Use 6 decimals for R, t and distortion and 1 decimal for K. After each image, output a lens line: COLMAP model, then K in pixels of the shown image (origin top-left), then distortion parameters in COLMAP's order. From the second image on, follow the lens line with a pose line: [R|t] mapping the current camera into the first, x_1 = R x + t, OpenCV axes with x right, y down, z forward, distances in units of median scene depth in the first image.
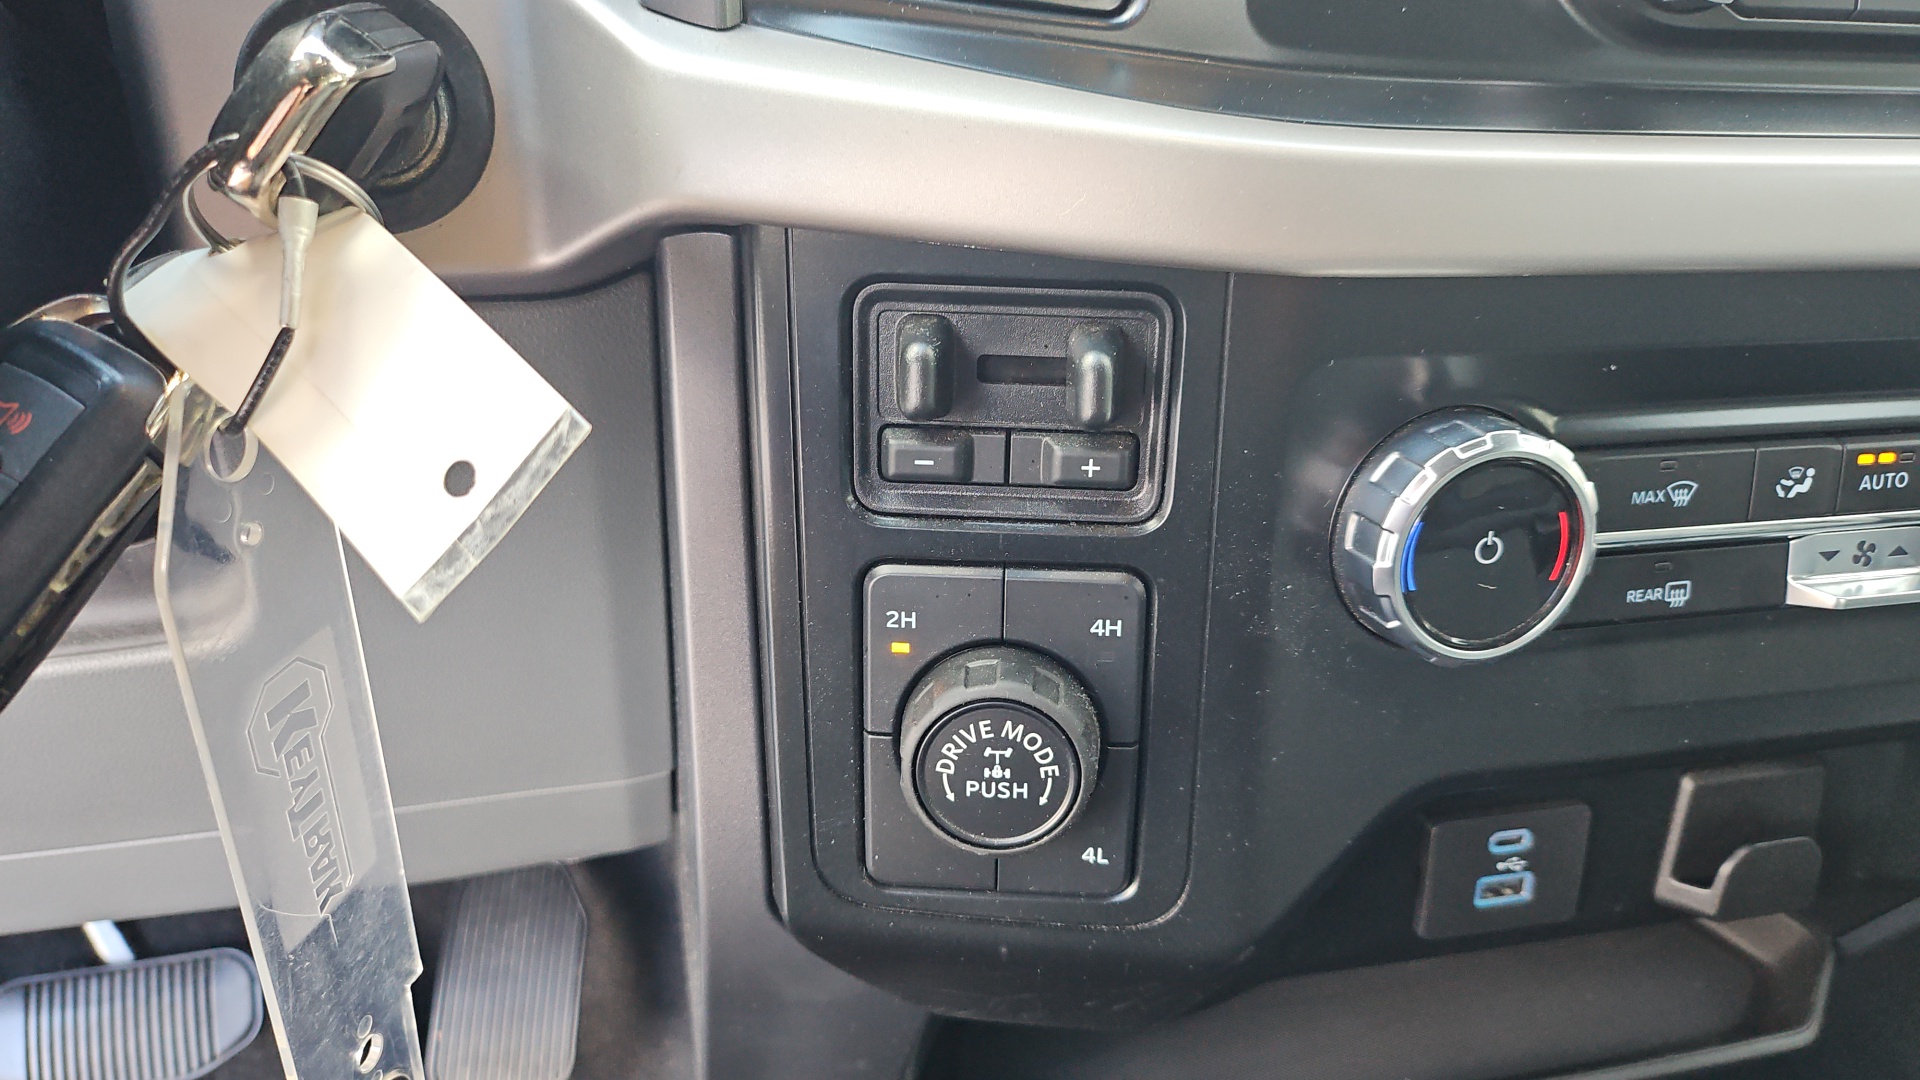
lens RADIAL K [[1378.7, 0, 1002.5], [0, 1378.7, 526.8], [0, 0, 1]] dist [0.061697, -0.072092]
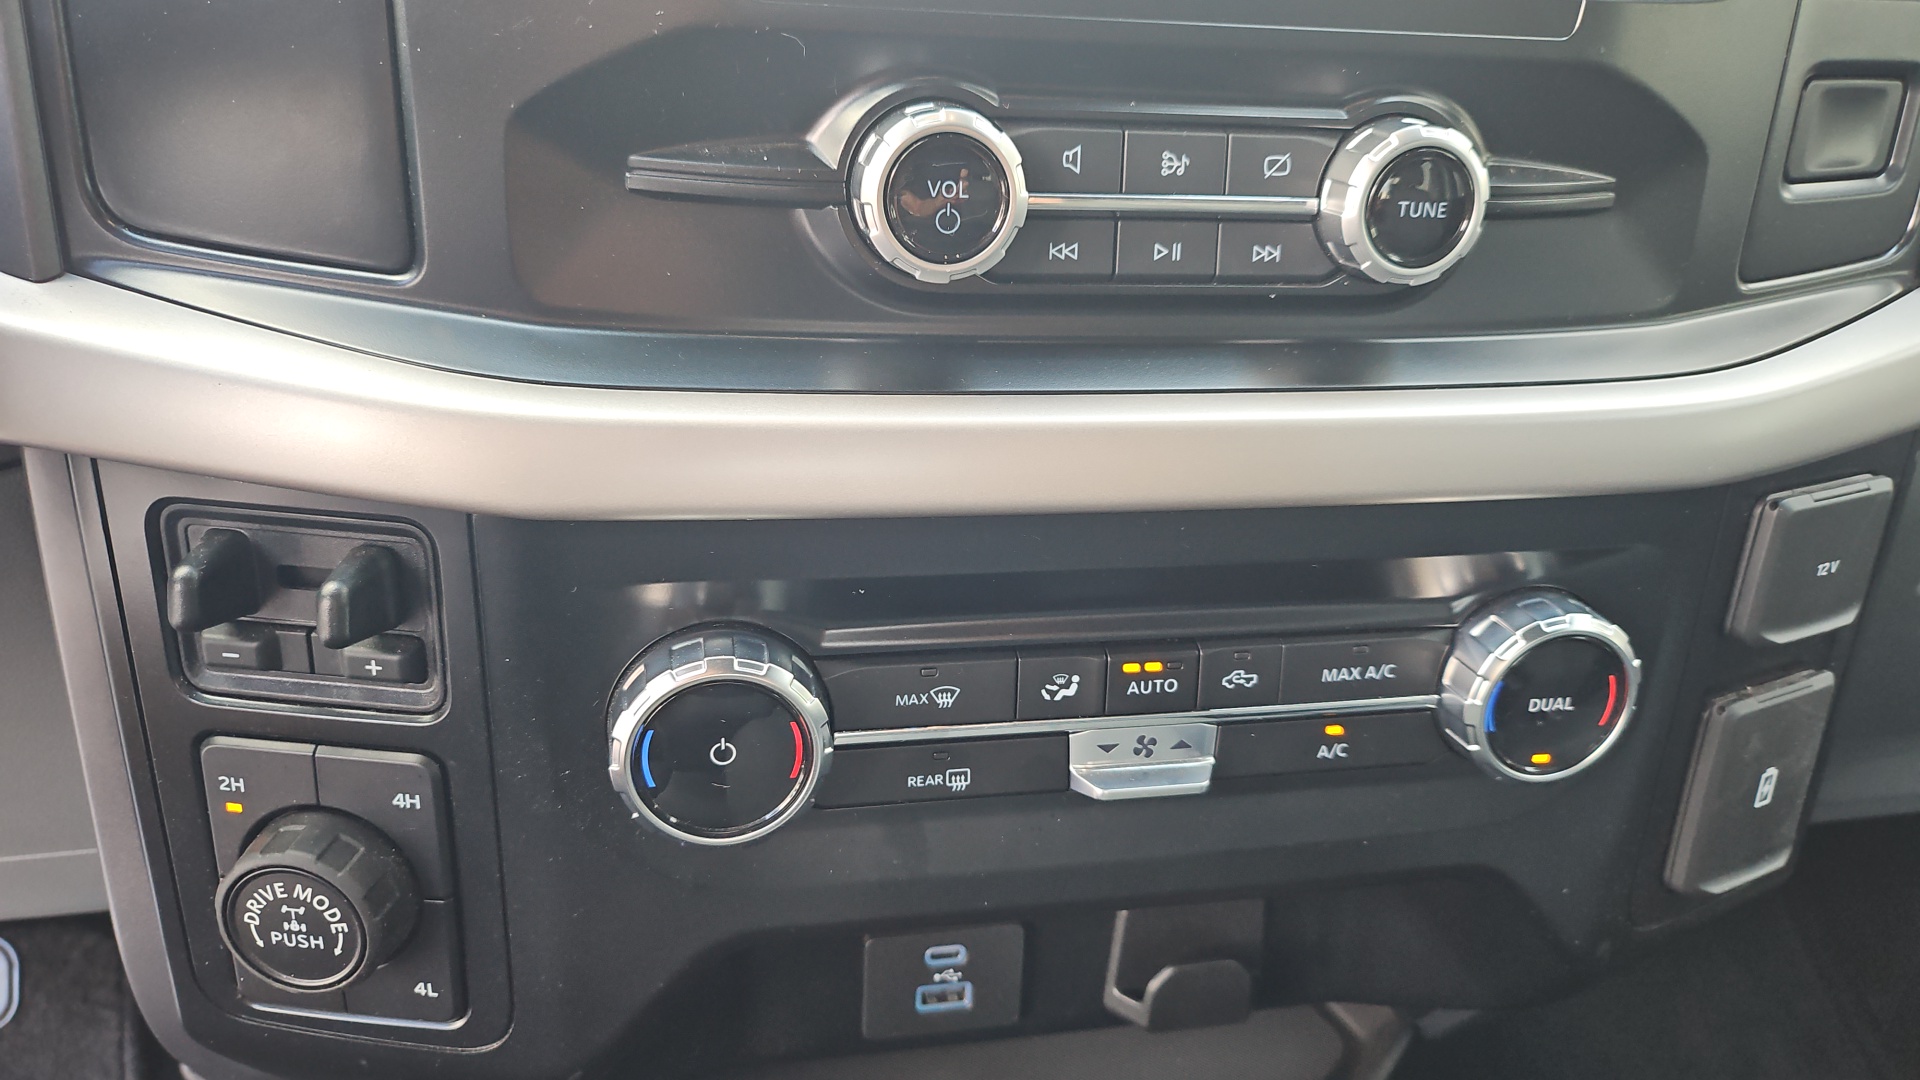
lens RADIAL K [[1378.7, 0, 980.7], [0, 1378.7, 524.9], [0, 0, 1]] dist [0.061697, -0.072092]
pose [[0.998413, 0.044086, -0.035035, 0.568936], [-0.042855, 0.998464, 0.035127, -0.210935], [0.036530, -0.033570, 0.998769, -0.115252]]
